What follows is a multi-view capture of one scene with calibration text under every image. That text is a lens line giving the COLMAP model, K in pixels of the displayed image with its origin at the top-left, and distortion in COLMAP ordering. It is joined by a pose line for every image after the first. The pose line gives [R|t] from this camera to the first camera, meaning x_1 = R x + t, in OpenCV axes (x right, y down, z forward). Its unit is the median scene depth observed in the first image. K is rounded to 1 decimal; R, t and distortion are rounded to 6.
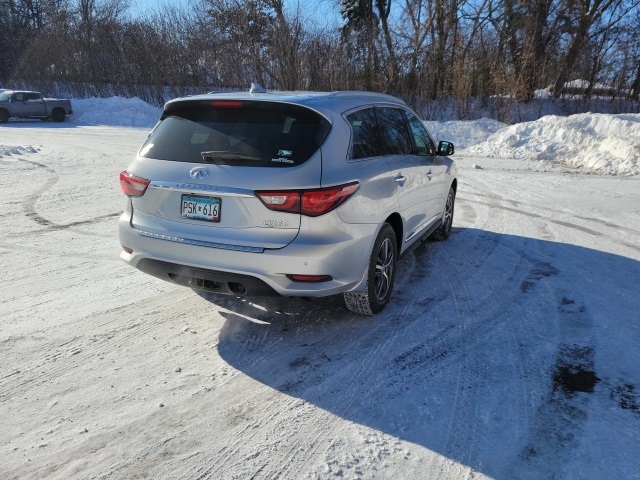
lens RADIAL K [[478.7, 0, 326.1], [0, 478.7, 244.6], [0, 0, 1]] dist [0.057766, -0.037573]
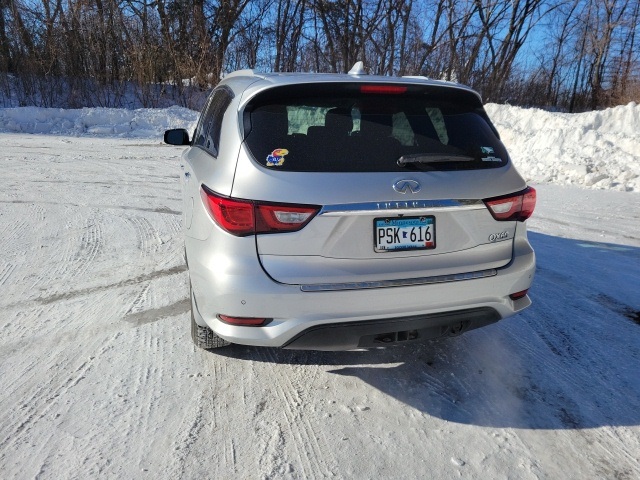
lens RADIAL K [[478.7, 0, 324.5], [0, 478.7, 236.4], [0, 0, 1]] dist [0.057766, -0.037573]
pose [[0.762448, -0.168164, 0.624815, -0.683067], [0.162907, 0.984421, 0.066157, -0.118448], [-0.626206, 0.051345, 0.777965, 0.442533]]
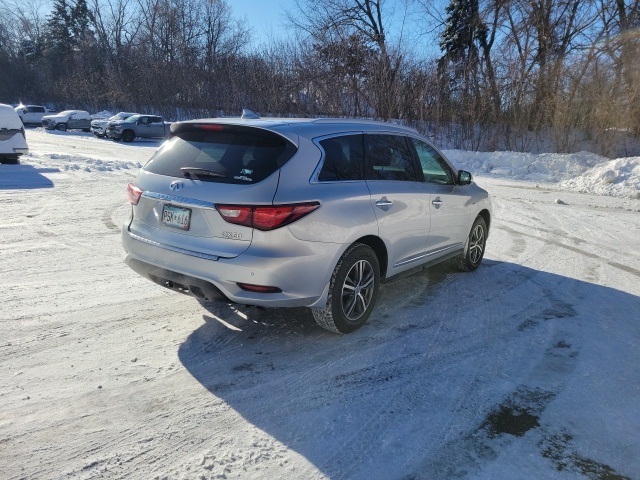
lens RADIAL K [[478.7, 0, 324.8], [0, 478.7, 231.2], [0, 0, 1]] dist [0.057766, -0.037573]
pose [[0.977234, 0.069102, -0.200597, 0.260063], [-0.084798, 0.993885, -0.070730, 0.005914], [0.194483, 0.086130, 0.977117, -0.022065]]
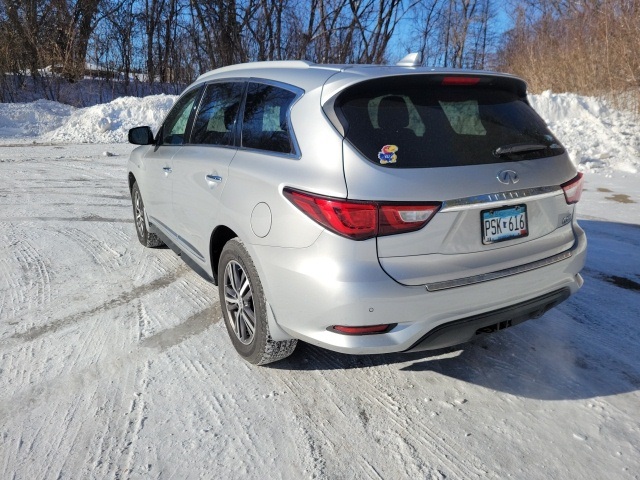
lens RADIAL K [[478.7, 0, 322.1], [0, 478.7, 235.1], [0, 0, 1]] dist [0.057766, -0.037573]
pose [[0.579736, -0.235426, 0.780052, -0.845881], [0.221988, 0.966770, 0.126797, -0.181414], [-0.783982, 0.099653, 0.612733, 0.658805]]
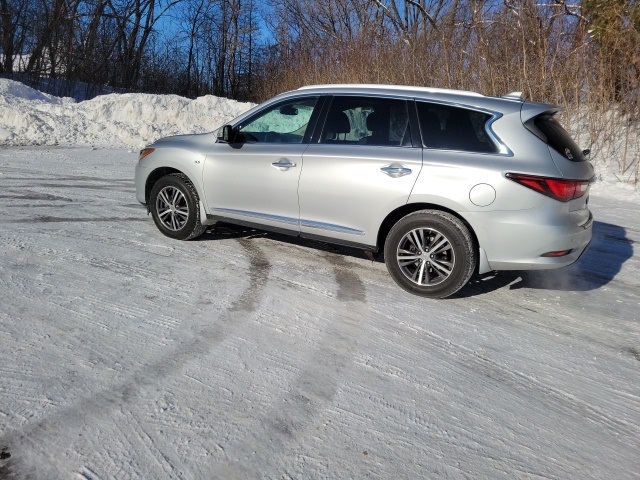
lens RADIAL K [[478.7, 0, 324.6], [0, 478.7, 244.5], [0, 0, 1]] dist [0.057766, -0.037573]
pose [[0.103583, -0.272516, 0.956559, -1.410341], [0.192357, 0.949064, 0.249551, -0.353519], [-0.975843, 0.158151, 0.150727, 1.300559]]
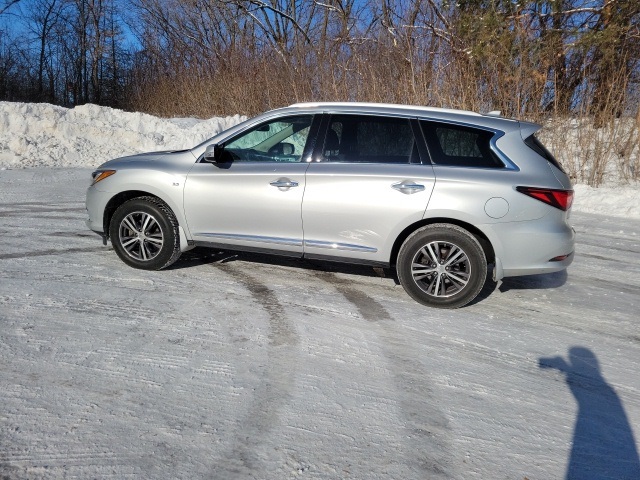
lens RADIAL K [[478.7, 0, 323.4], [0, 478.7, 236.0], [0, 0, 1]] dist [0.057766, -0.037573]
pose [[-0.163445, -0.240004, 0.956914, -1.365109], [0.190779, 0.943959, 0.269341, -0.440491], [-0.967930, 0.226581, -0.108497, 1.618579]]
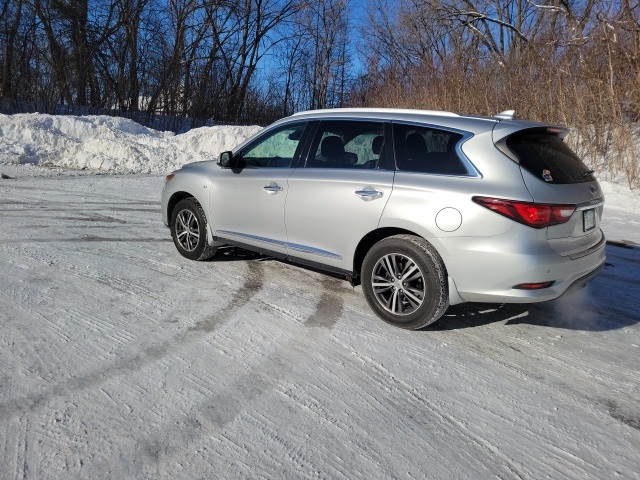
lens RADIAL K [[478.7, 0, 323.5], [0, 478.7, 237.8], [0, 0, 1]] dist [0.057766, -0.037573]
pose [[0.304205, -0.205101, 0.930265, -1.338081], [0.209578, 0.967030, 0.144673, -0.289538], [-0.929267, 0.150953, 0.337159, 1.030803]]
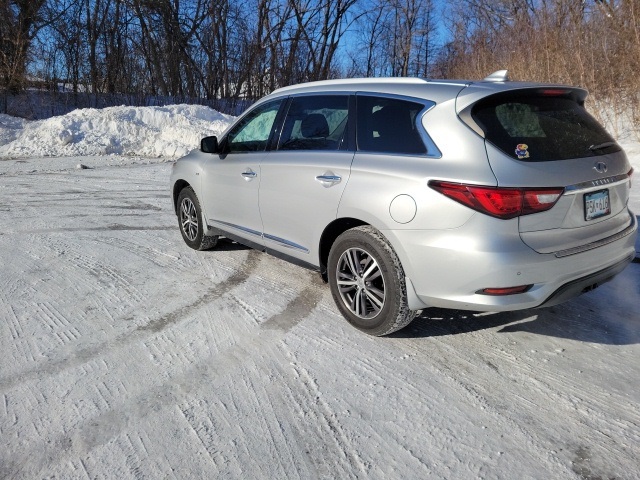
lens RADIAL K [[478.7, 0, 323.1], [0, 478.7, 234.9], [0, 0, 1]] dist [0.057766, -0.037573]
pose [[0.475392, -0.242897, 0.845579, -1.116076], [0.247356, 0.959263, 0.136488, -0.235584], [-0.844285, 0.144274, 0.516108, 0.828351]]
